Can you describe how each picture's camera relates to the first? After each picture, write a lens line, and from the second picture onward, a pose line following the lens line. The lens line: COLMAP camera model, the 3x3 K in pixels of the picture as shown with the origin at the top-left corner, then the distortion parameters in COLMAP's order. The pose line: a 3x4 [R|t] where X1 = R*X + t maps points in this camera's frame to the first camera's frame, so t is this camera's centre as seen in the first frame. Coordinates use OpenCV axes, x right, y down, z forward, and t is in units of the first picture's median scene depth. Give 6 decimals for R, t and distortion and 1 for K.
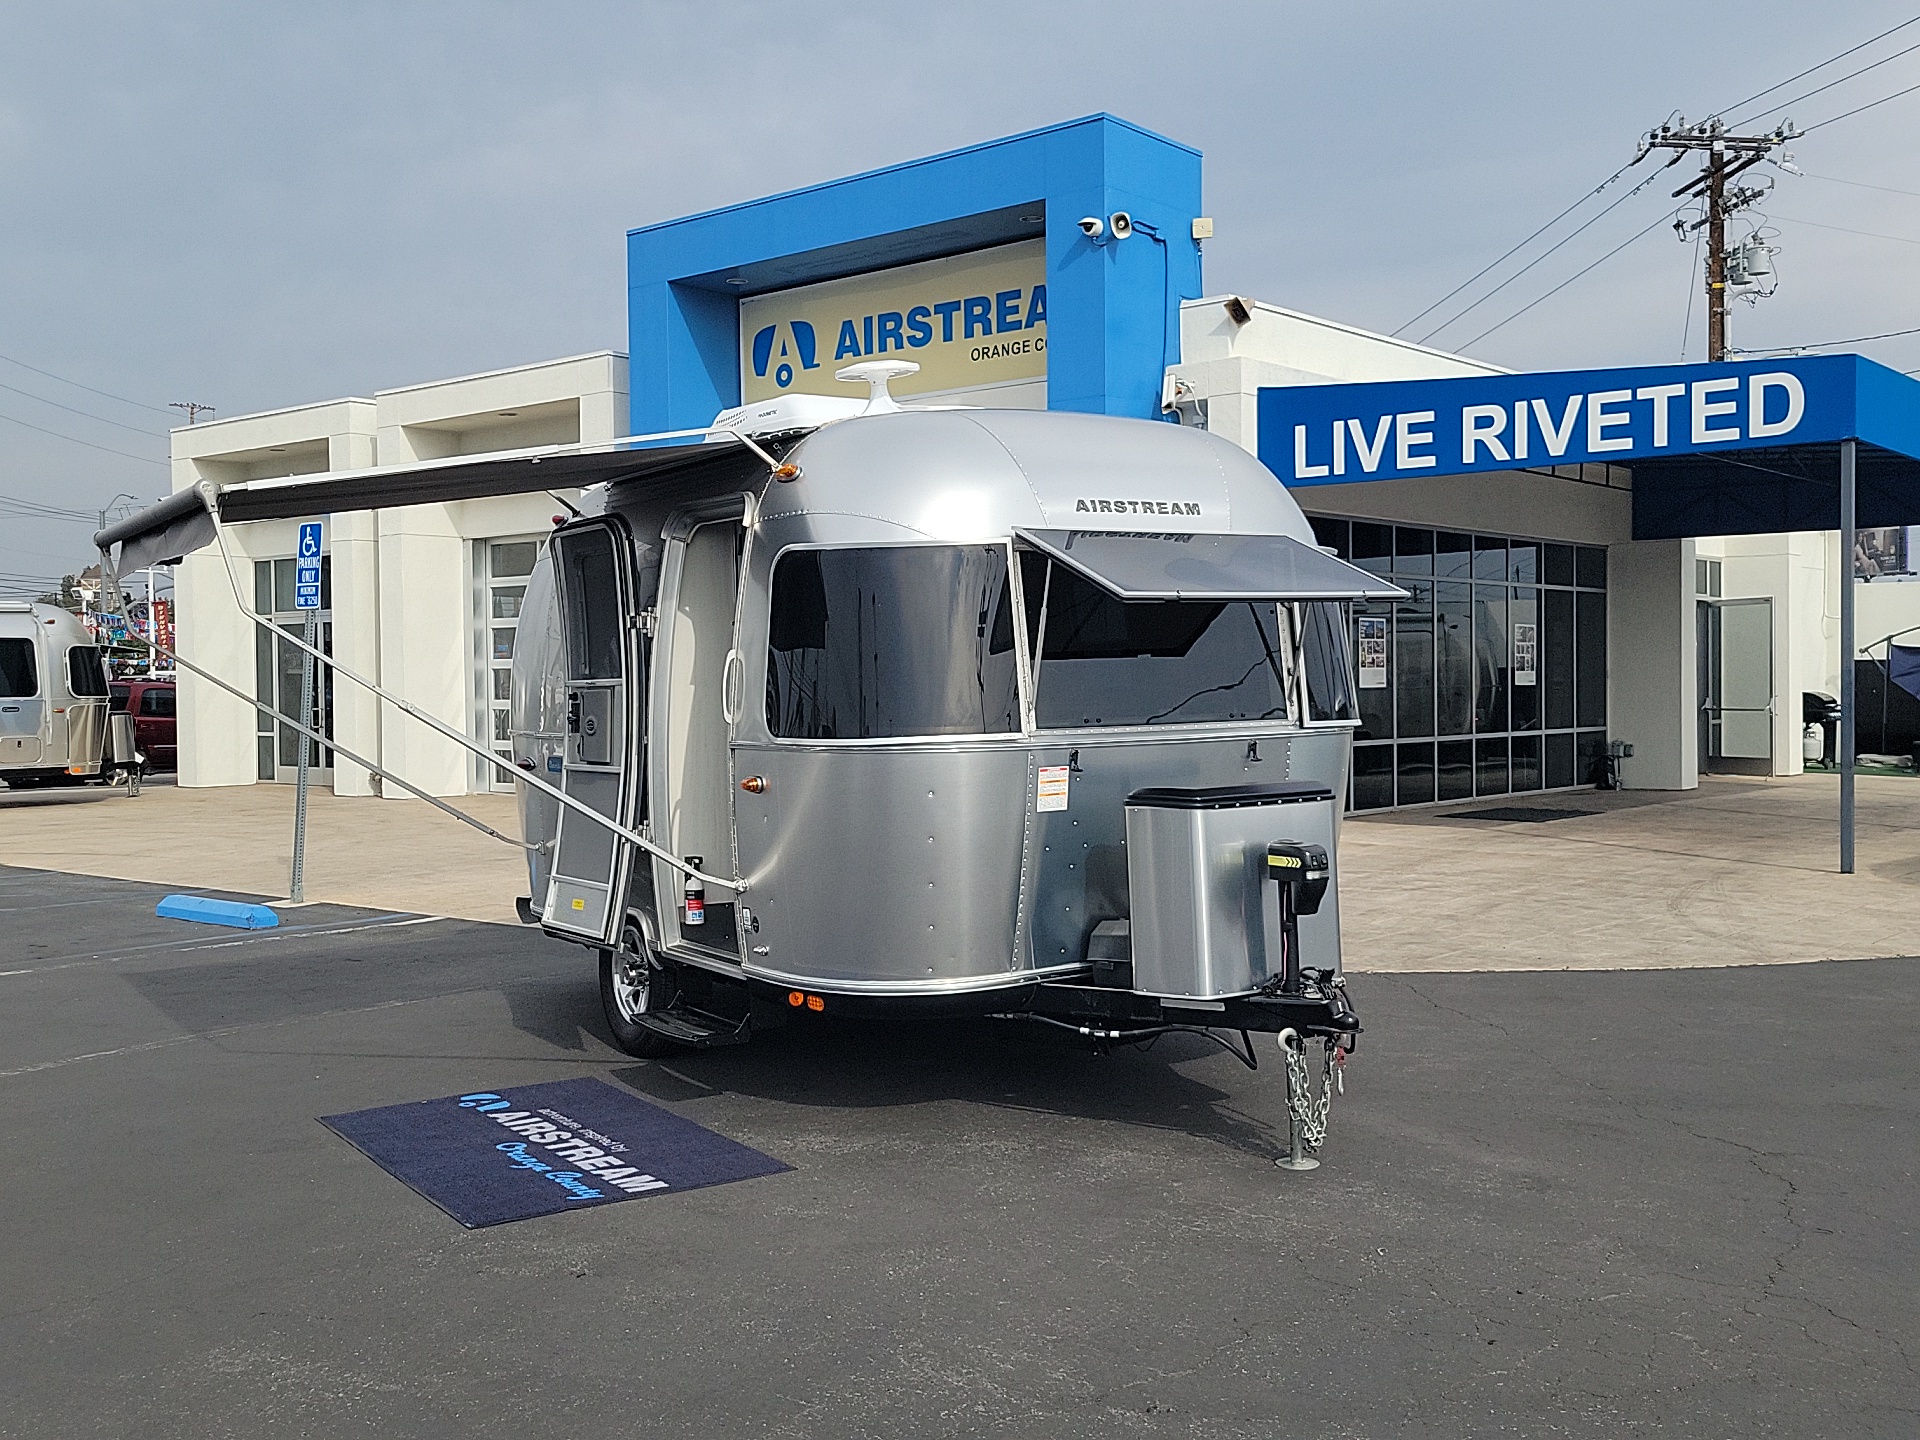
lens RADIAL K [[1904.4, 0, 943.1], [0, 1904.4, 716.8], [0, 0, 1]] dist [0.046834, 0.000000]
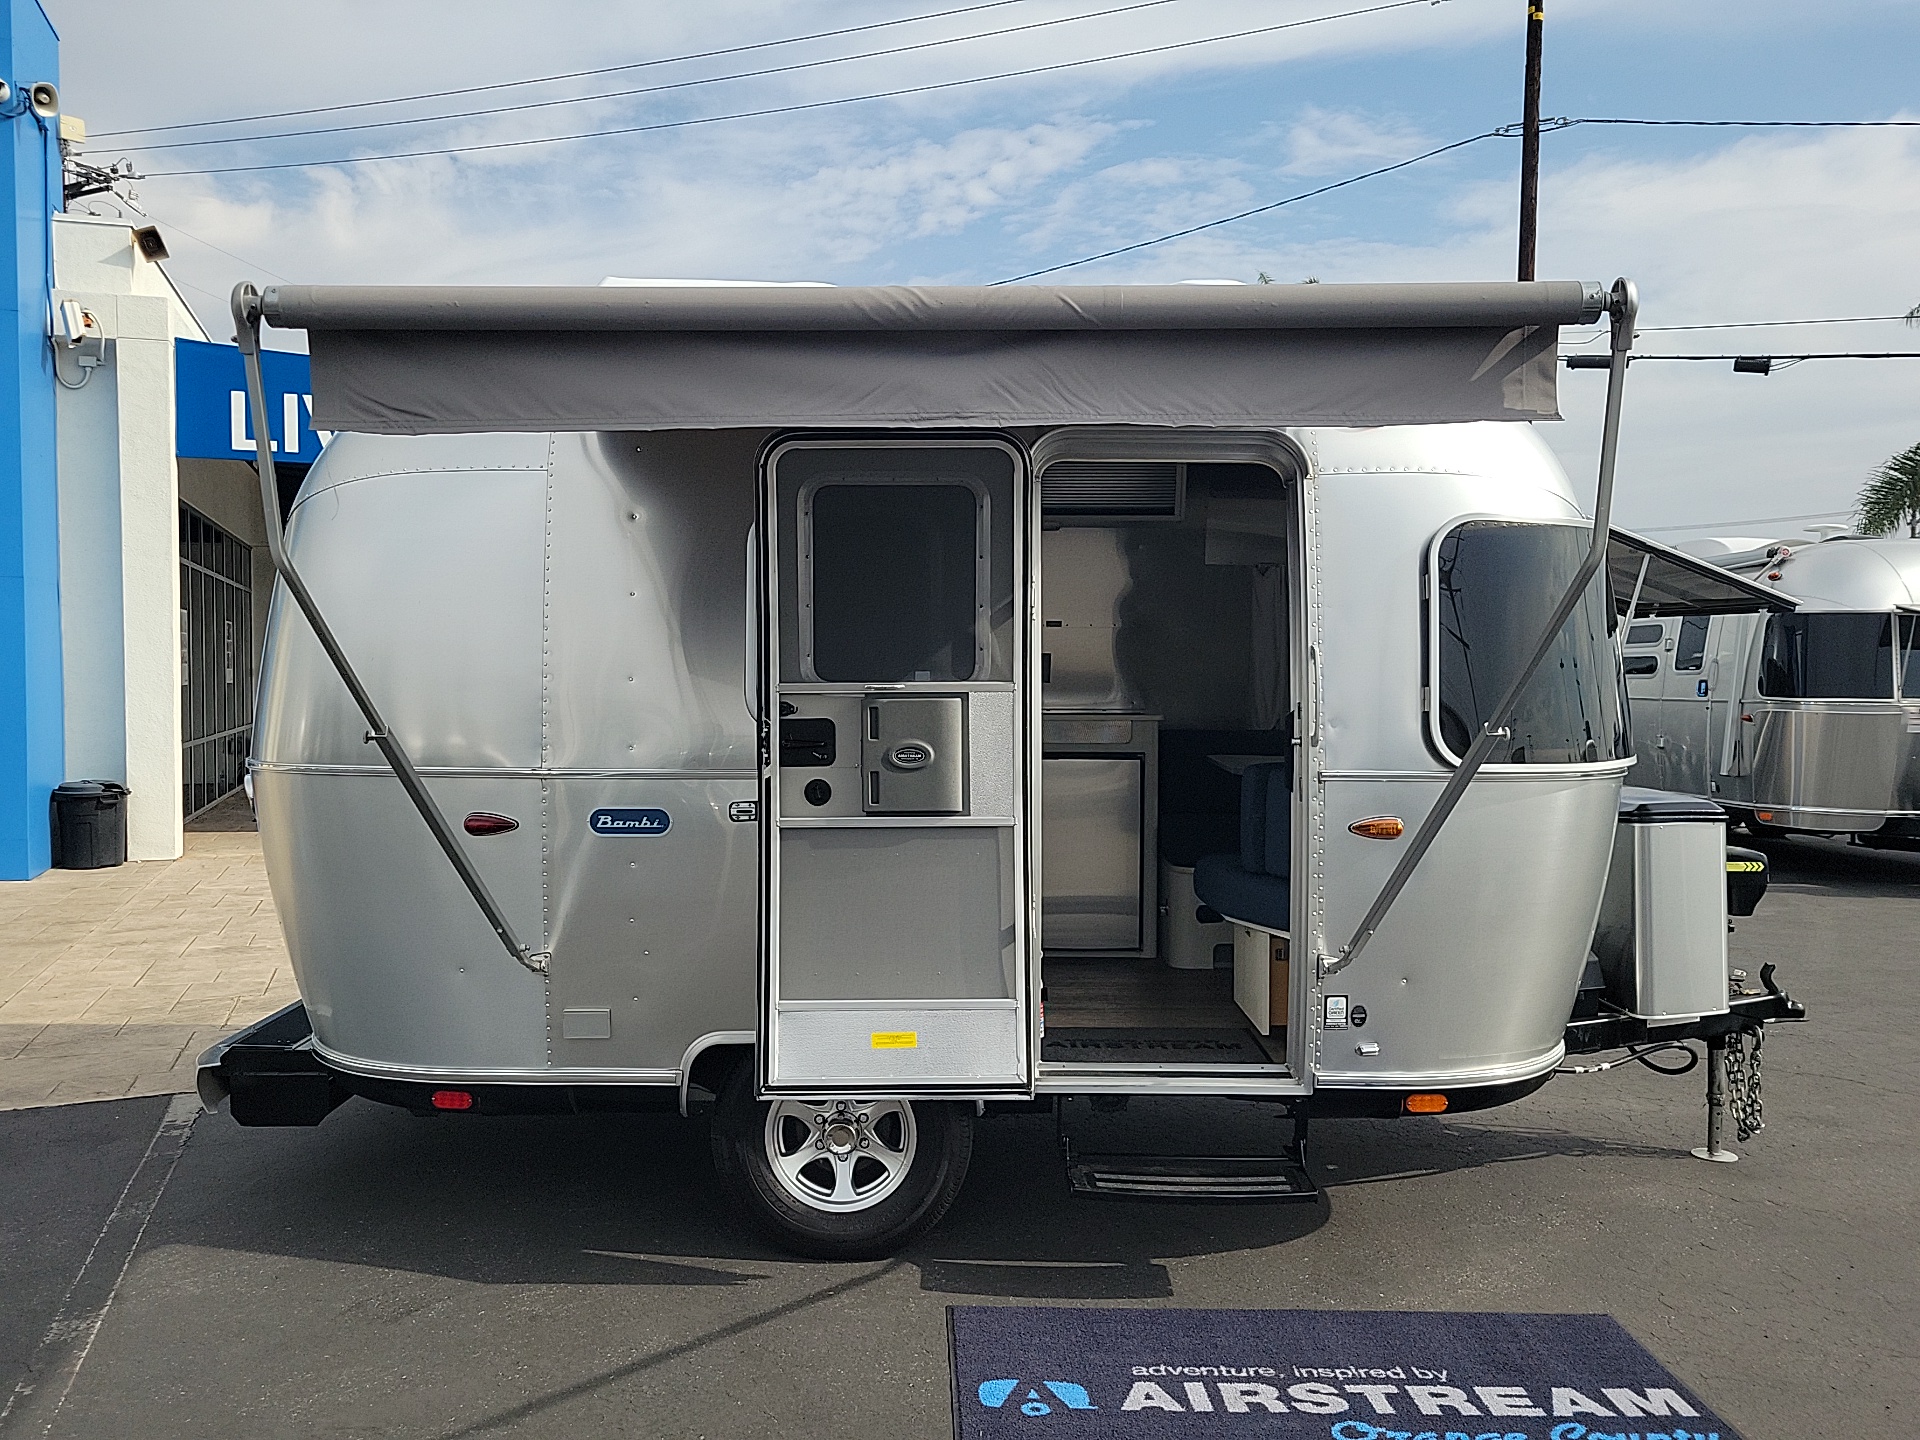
lens RADIAL K [[1617.0, 0, 960.5], [0, 1617.0, 718.8], [0, 0, 1]] dist [0.047800, -0.003755]
pose [[0.534796, -0.011855, 0.844898, -0.648698], [0.005822, 0.999930, 0.010346, -0.013185], [-0.844961, -0.000614, 0.534828, 0.717712]]
